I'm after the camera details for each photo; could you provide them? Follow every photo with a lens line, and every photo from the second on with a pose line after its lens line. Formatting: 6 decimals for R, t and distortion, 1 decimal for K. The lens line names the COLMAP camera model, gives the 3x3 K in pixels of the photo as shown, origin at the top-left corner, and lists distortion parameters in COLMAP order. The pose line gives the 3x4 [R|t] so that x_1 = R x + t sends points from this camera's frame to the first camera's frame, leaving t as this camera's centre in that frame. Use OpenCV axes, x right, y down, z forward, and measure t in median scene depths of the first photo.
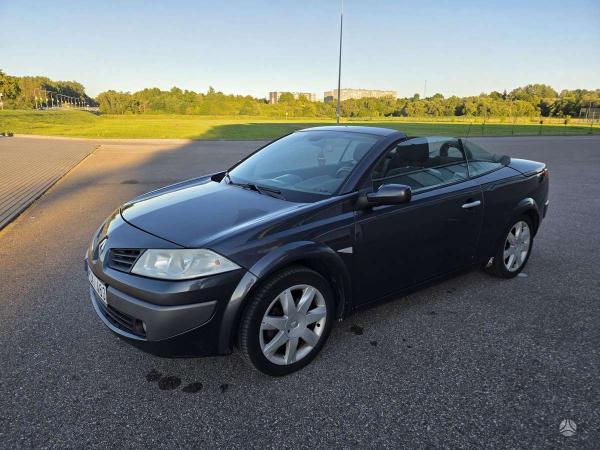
lens RADIAL K [[421.8, 0, 300.0], [0, 421.8, 225.0], [0, 0, 1]] dist [0.041642, -0.028402]
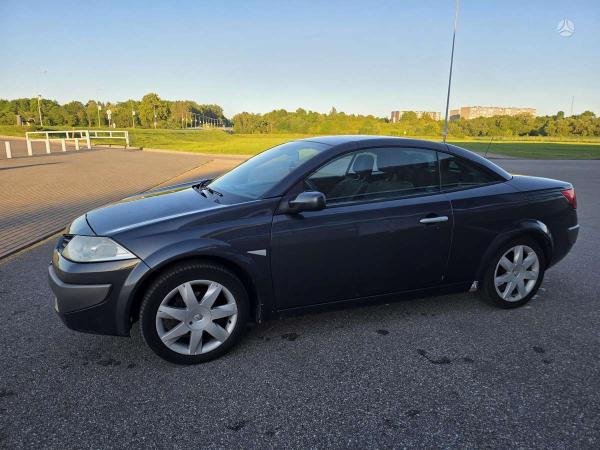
lens RADIAL K [[416.8, 0, 300.0], [0, 416.8, 225.0], [0, 0, 1]] dist [0.099530, -0.135799]
pose [[0.962265, 0.062113, -0.264930, 0.467897], [-0.072990, 0.996838, -0.031399, 0.017239], [0.262142, 0.049551, 0.963756, 0.036205]]
